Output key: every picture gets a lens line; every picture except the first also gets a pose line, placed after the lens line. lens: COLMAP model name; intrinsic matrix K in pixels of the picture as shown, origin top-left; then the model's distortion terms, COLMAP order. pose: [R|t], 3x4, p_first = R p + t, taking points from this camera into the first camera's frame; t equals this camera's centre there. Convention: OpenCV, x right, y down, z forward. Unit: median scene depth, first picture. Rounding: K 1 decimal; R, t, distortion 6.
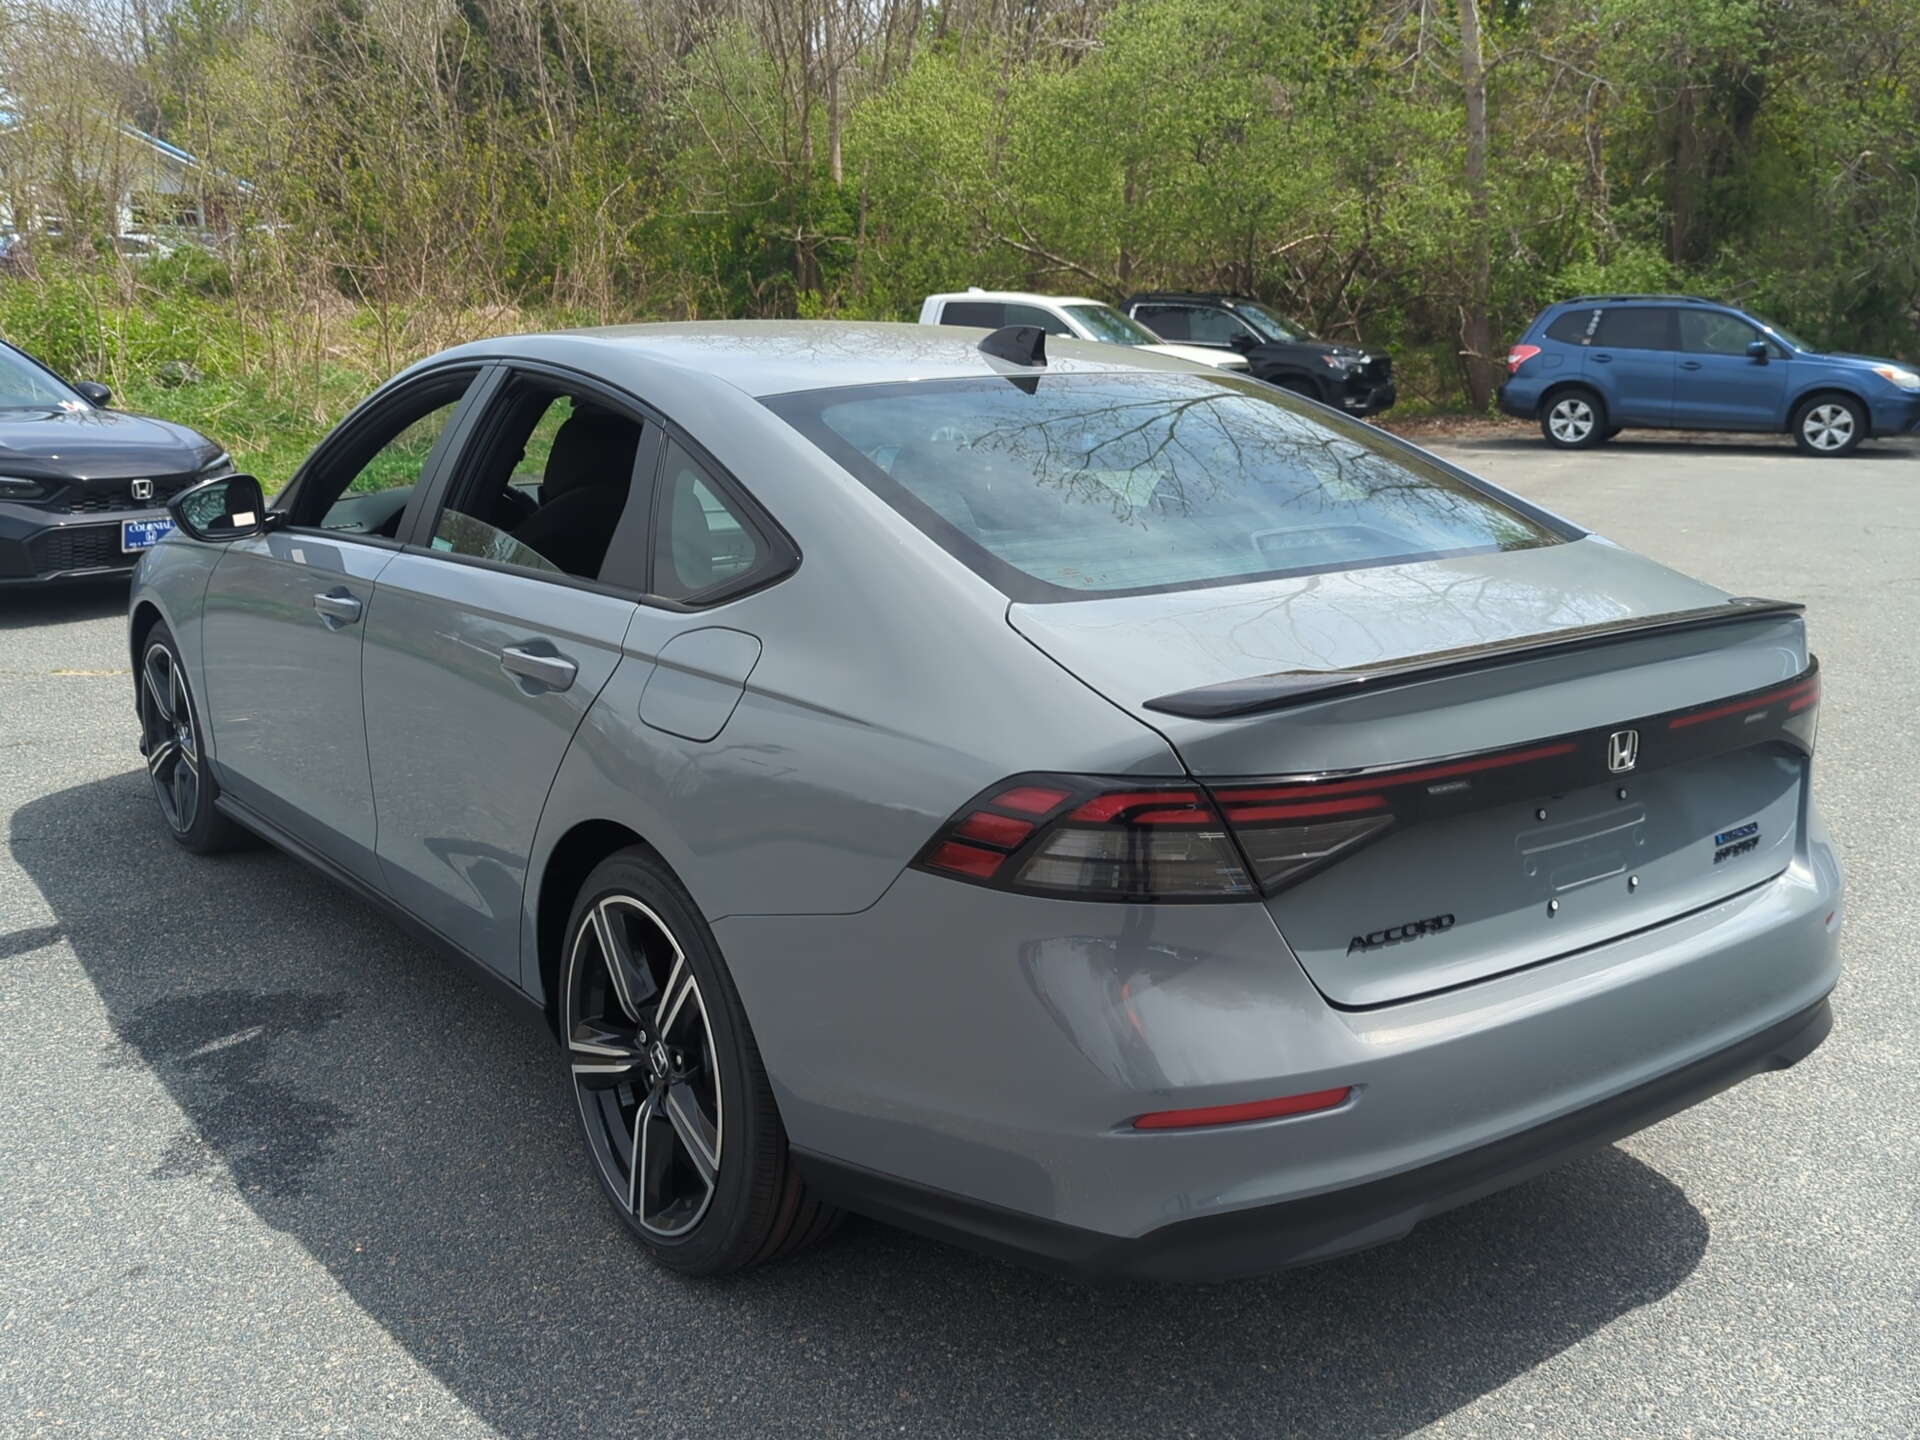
lens RADIAL K [[1862.6, 0, 985.8], [0, 1862.6, 730.4], [0, 0, 1]] dist [0.043495, 0.000000]
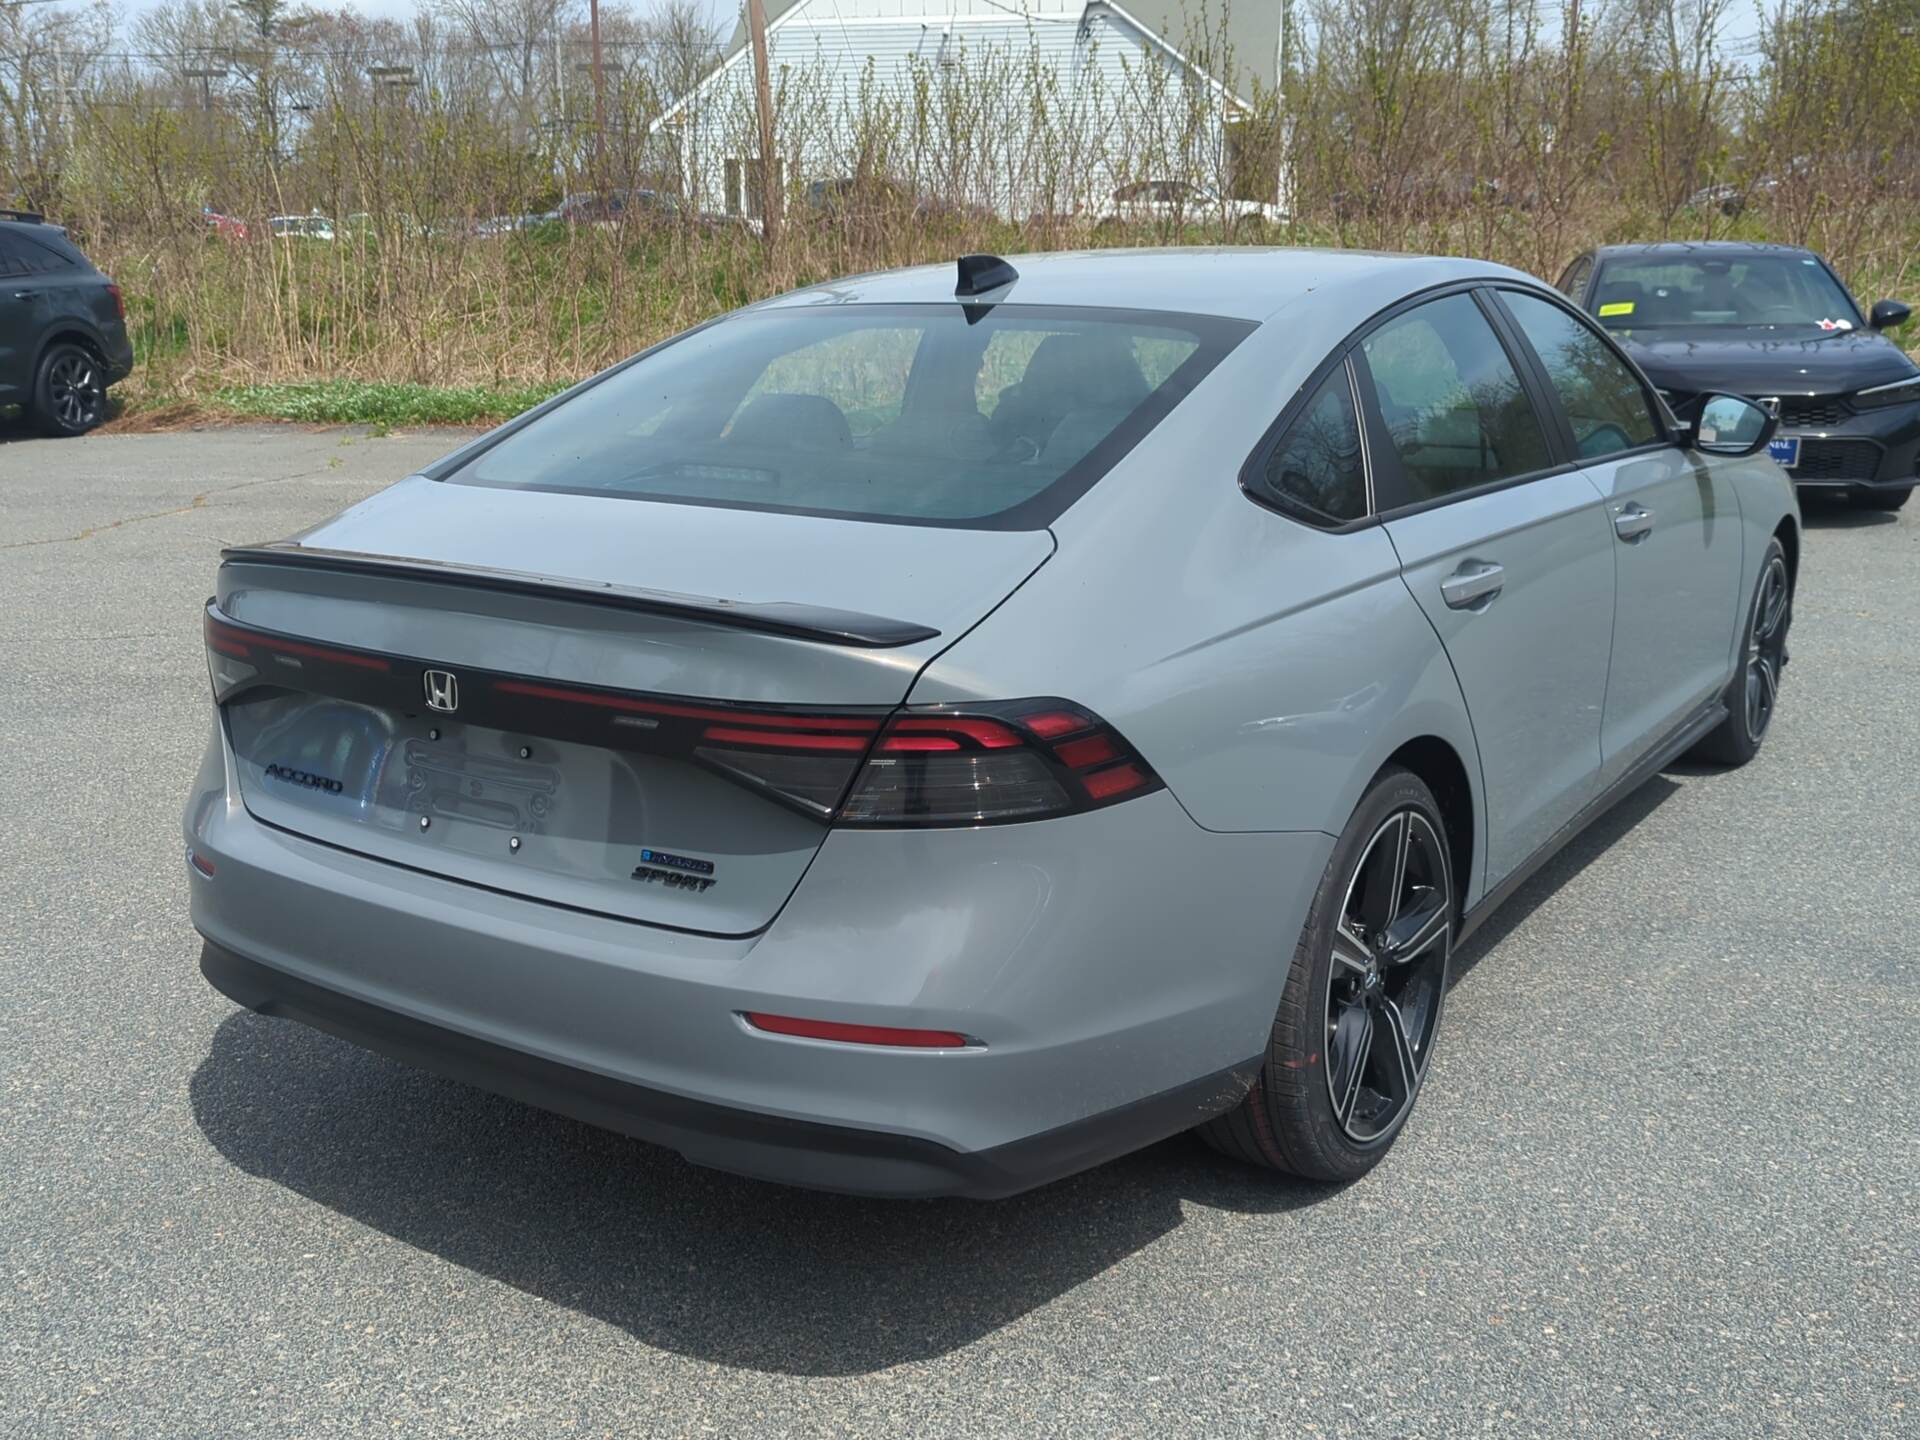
lens RADIAL K [[1876.0, 0, 963.1], [0, 1876.0, 708.2], [0, 0, 1]] dist [0.029356, 0.000000]
pose [[0.308191, 0.223800, -0.924625, 1.294195], [-0.192341, 0.966521, 0.169830, -0.195320], [0.931678, 0.125503, 0.340919, 0.871888]]
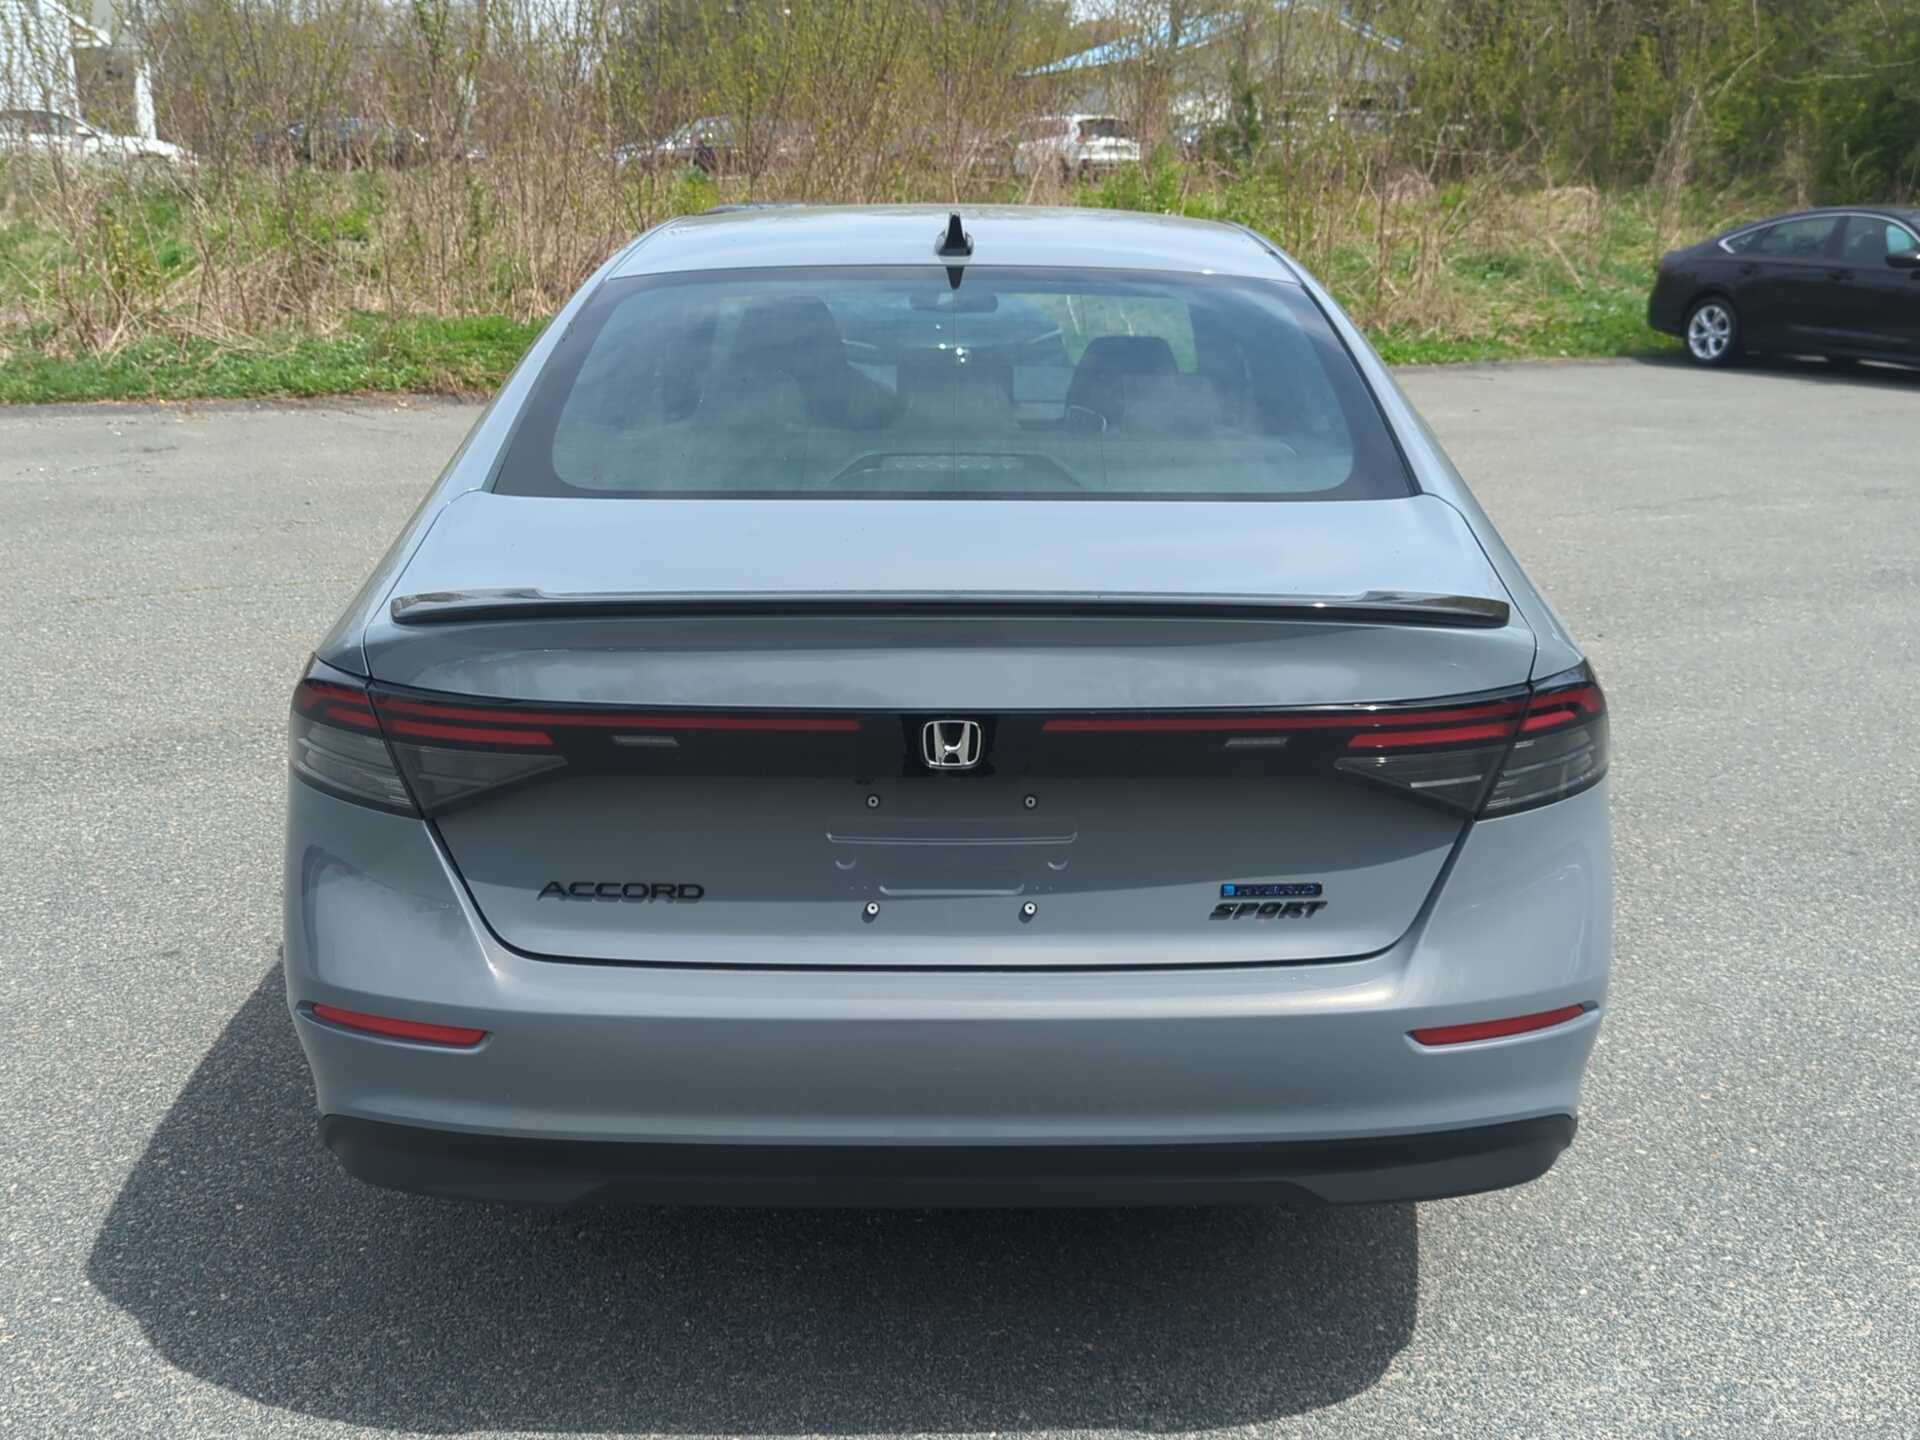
lens RADIAL K [[1862.6, 0, 966.5], [0, 1862.6, 709.7], [0, 0, 1]] dist [0.043495, 0.000000]
pose [[0.801763, 0.165698, -0.574213, 0.775124], [-0.136812, 0.986170, 0.093545, -0.078411], [0.581772, 0.003558, 0.813344, 0.316319]]
